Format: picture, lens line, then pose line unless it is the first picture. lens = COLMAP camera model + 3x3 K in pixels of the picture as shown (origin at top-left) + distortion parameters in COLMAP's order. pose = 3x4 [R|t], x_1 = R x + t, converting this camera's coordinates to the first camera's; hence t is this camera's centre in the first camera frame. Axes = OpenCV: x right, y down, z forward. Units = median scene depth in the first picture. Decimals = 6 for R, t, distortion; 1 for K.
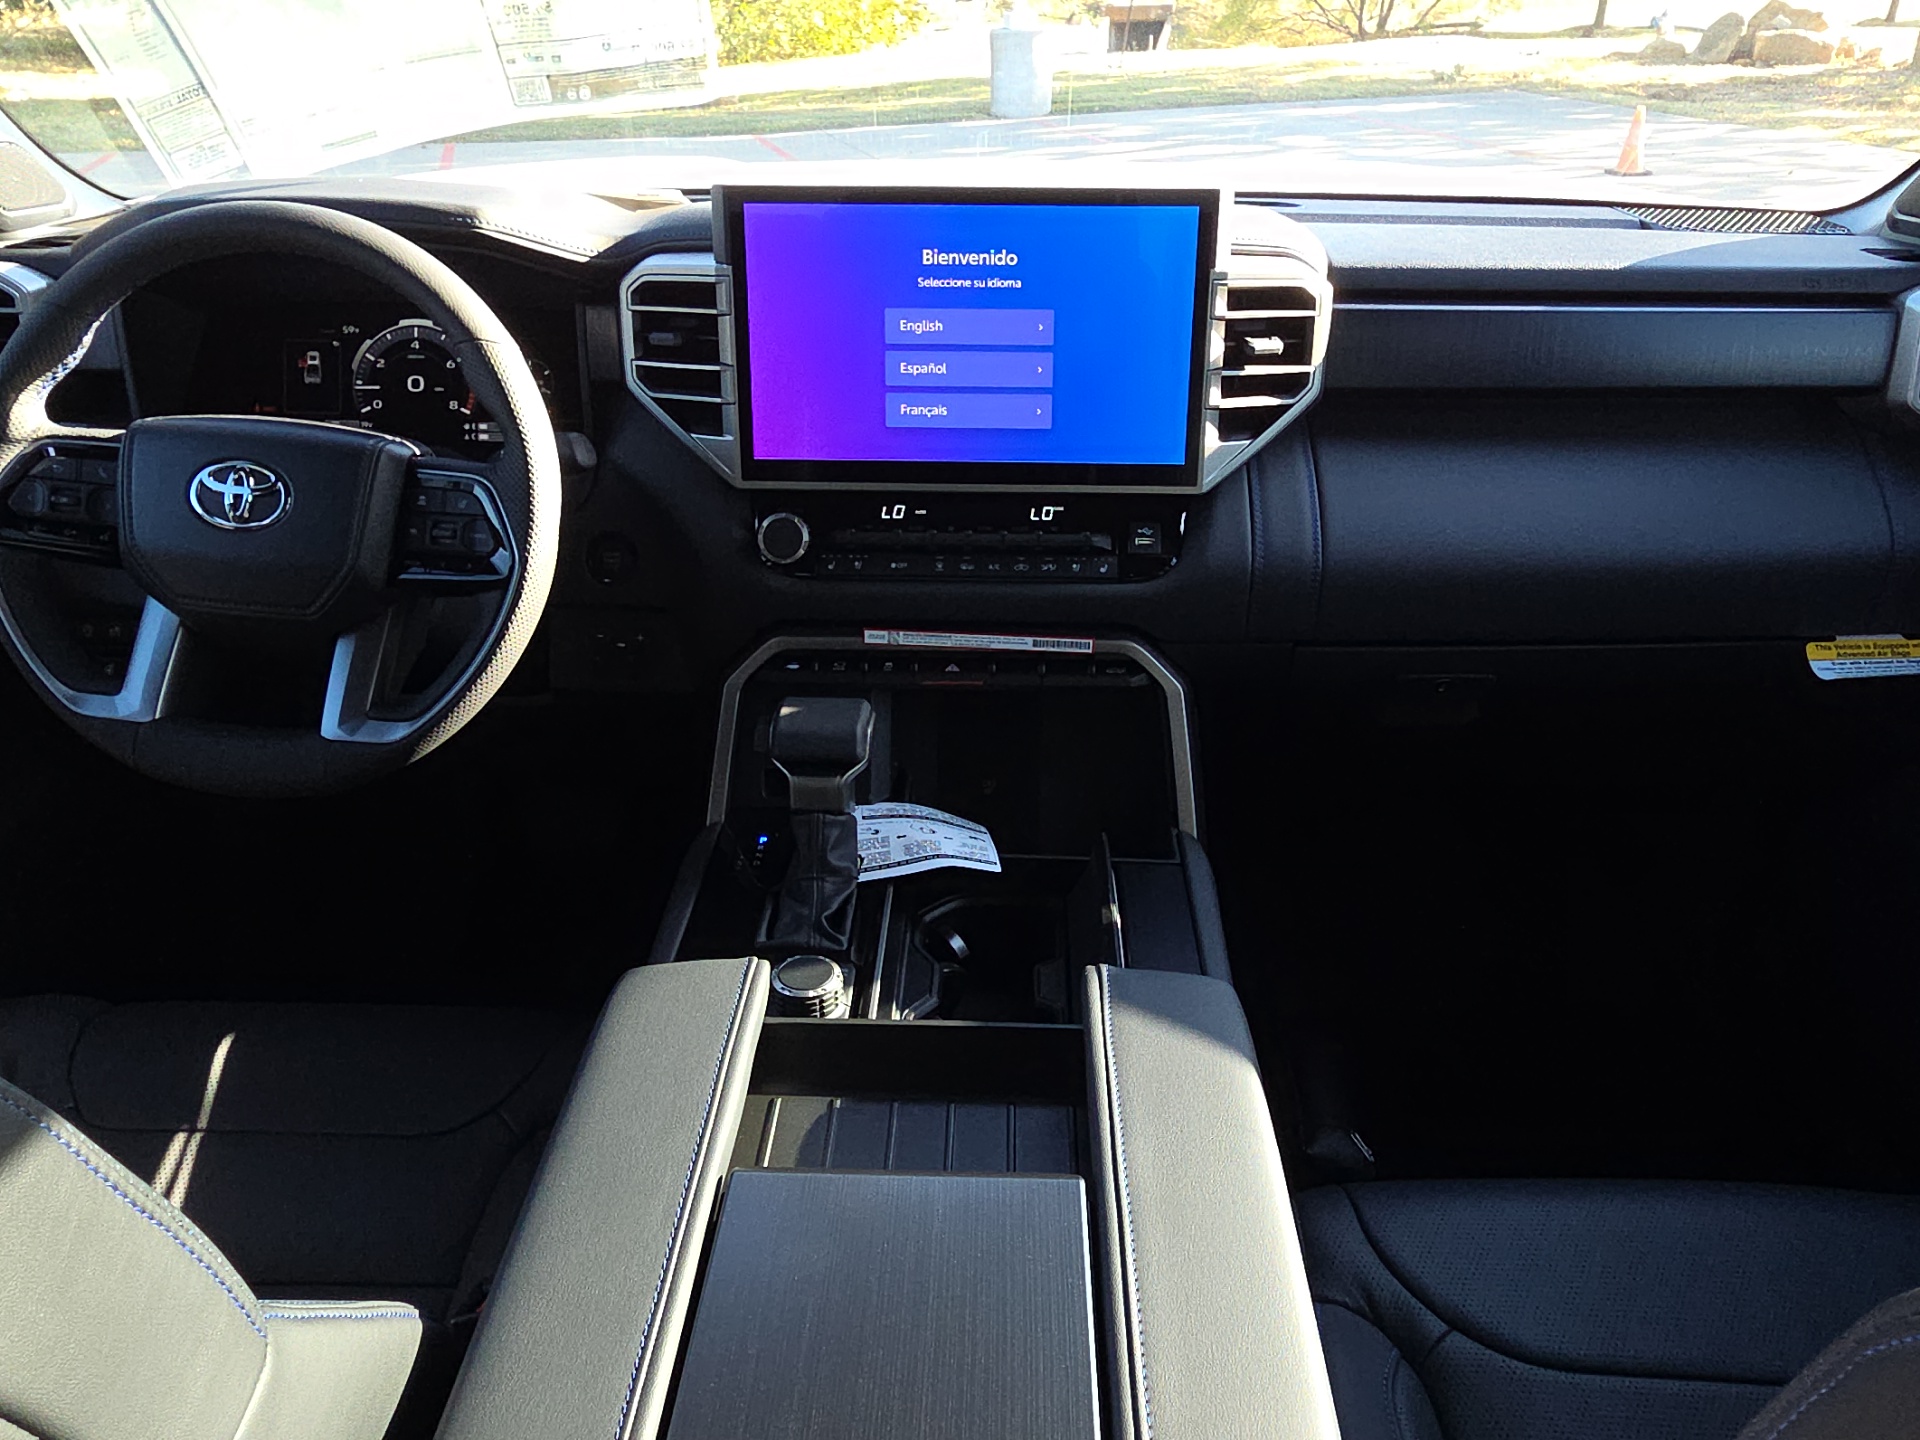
lens RADIAL K [[1497.0, 0, 958.4], [0, 1497.0, 725.4], [0, 0, 1]] dist [0.010621, 0.004769]
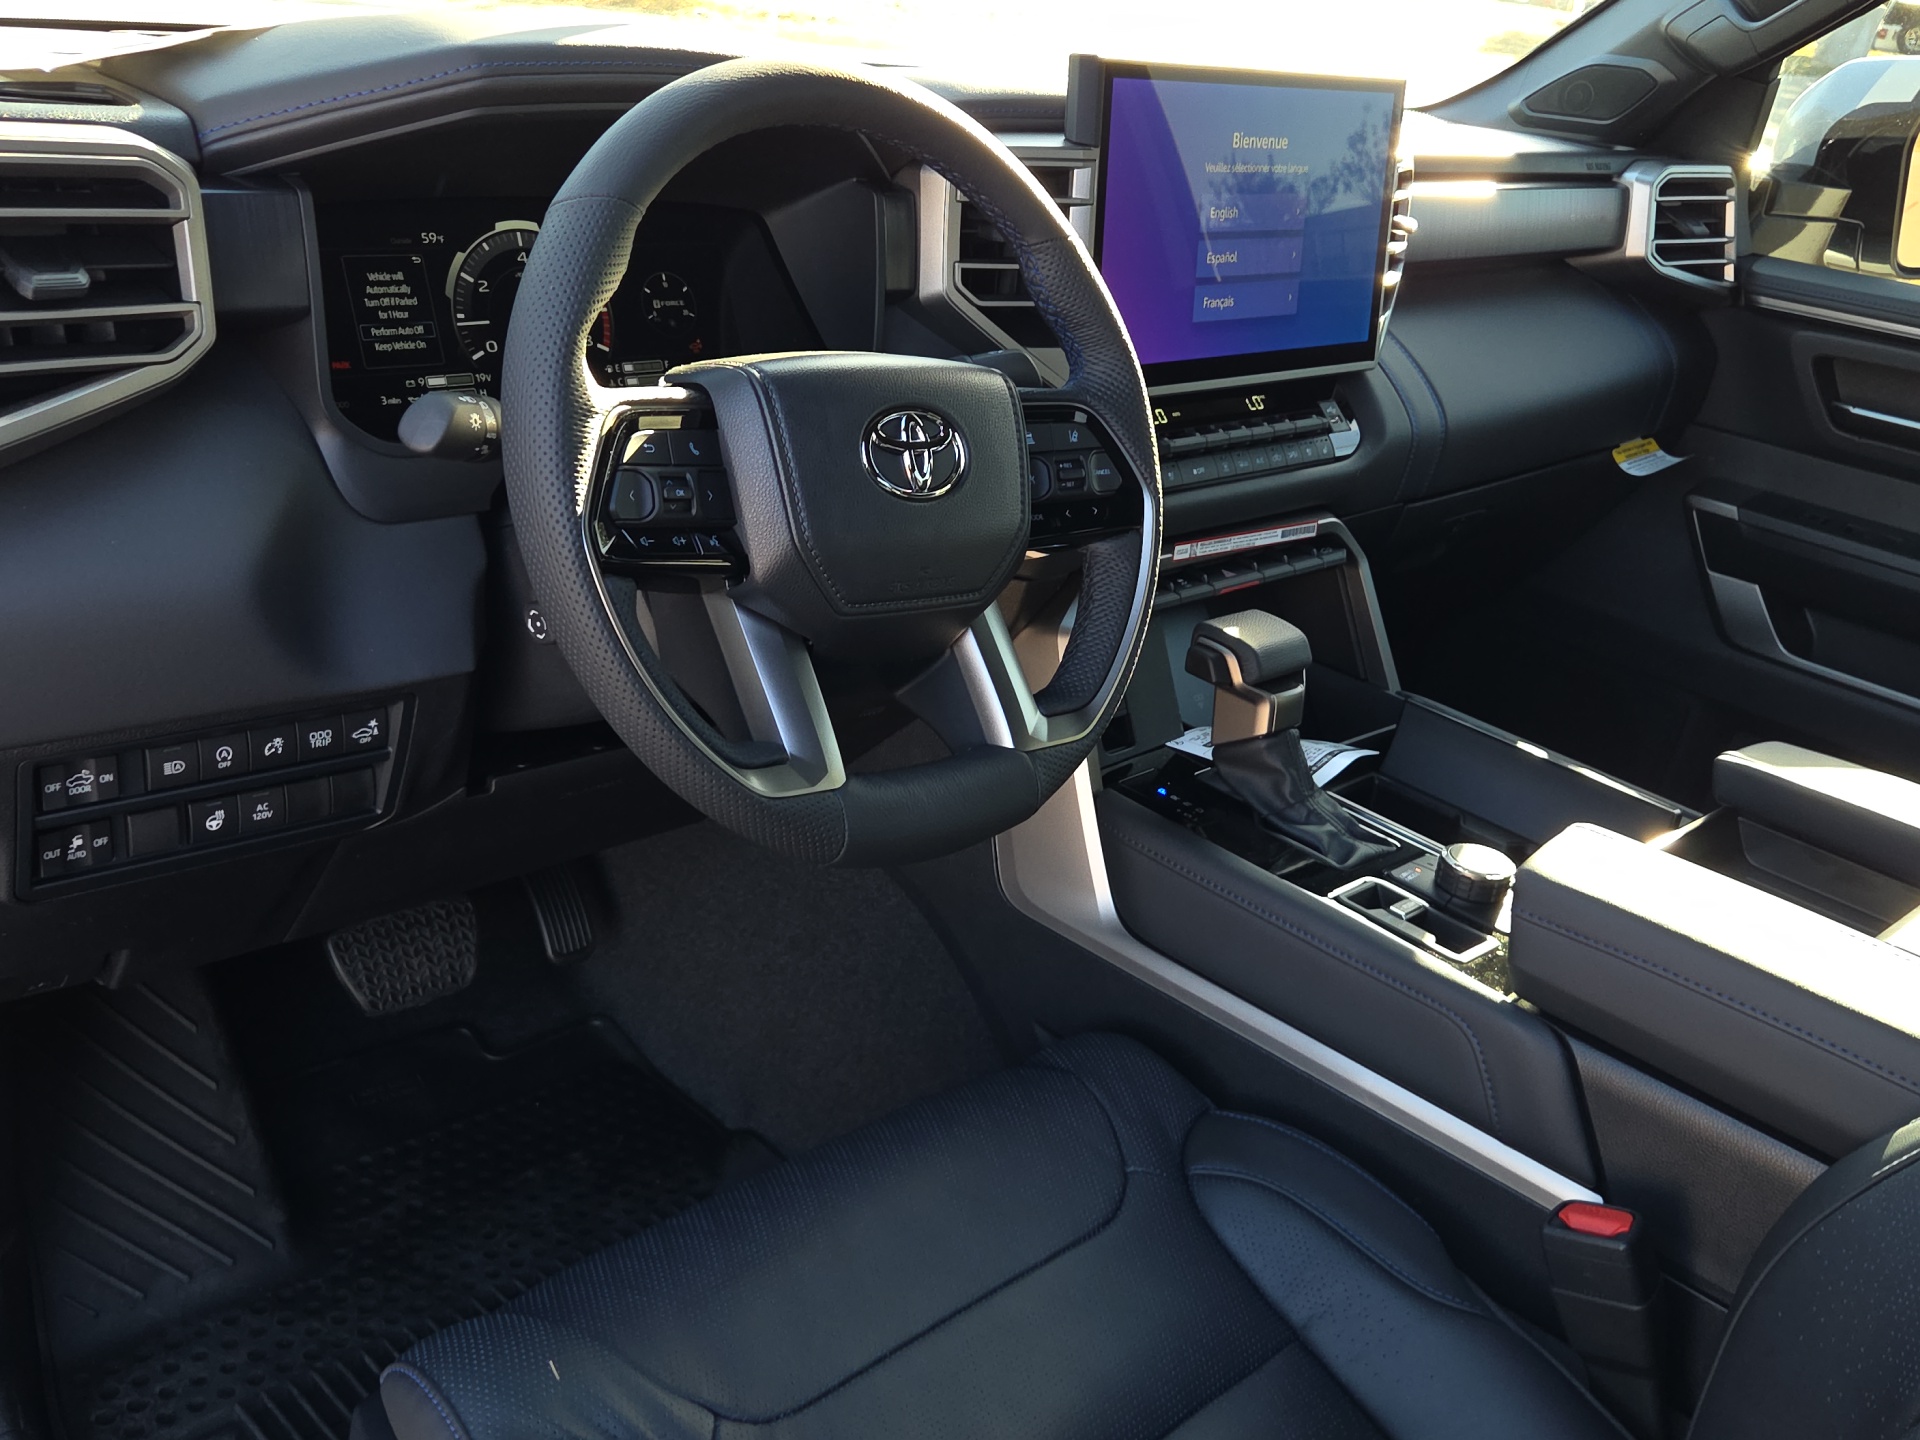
lens RADIAL K [[1882.0, 0, 1006.3], [0, 1882.0, 694.3], [0, 0, 1]] dist [0.055004, 0.000000]
pose [[0.659543, -0.200738, 0.724367, -1.001008], [0.215442, 0.973733, 0.073681, -0.083829], [-0.720131, 0.107464, 0.685466, 0.297535]]
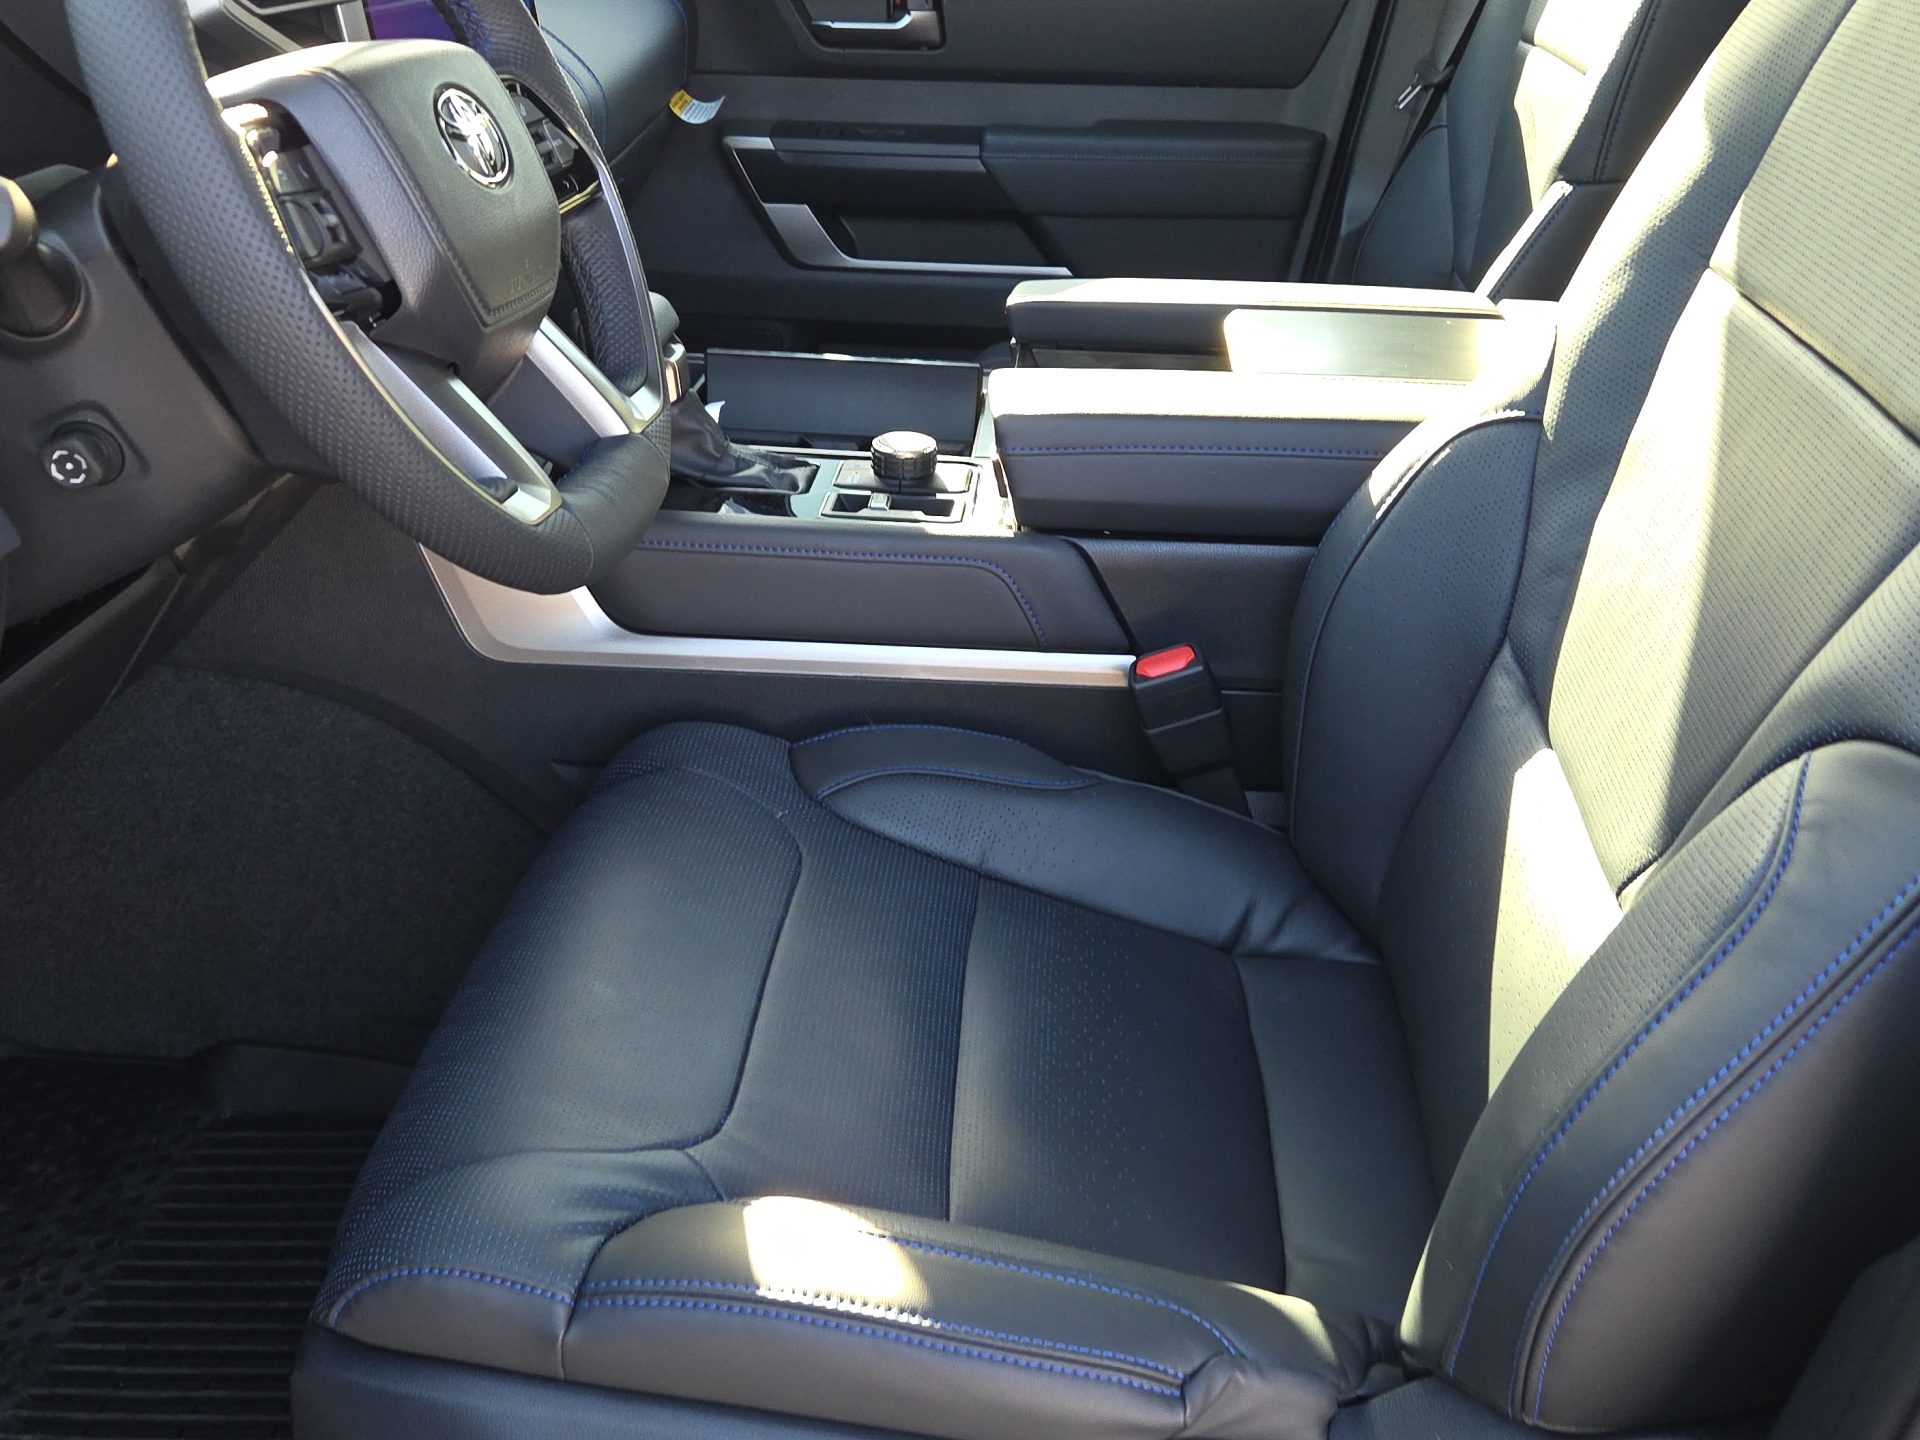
lens RADIAL K [[1882.0, 0, 956.3], [0, 1882.0, 715.9], [0, 0, 1]] dist [0.055004, 0.000000]
pose [[0.000198, -0.434453, 0.900695, -1.198817], [0.423562, 0.815946, 0.393481, -0.164616], [-0.905867, 0.381422, 0.184180, 0.660560]]
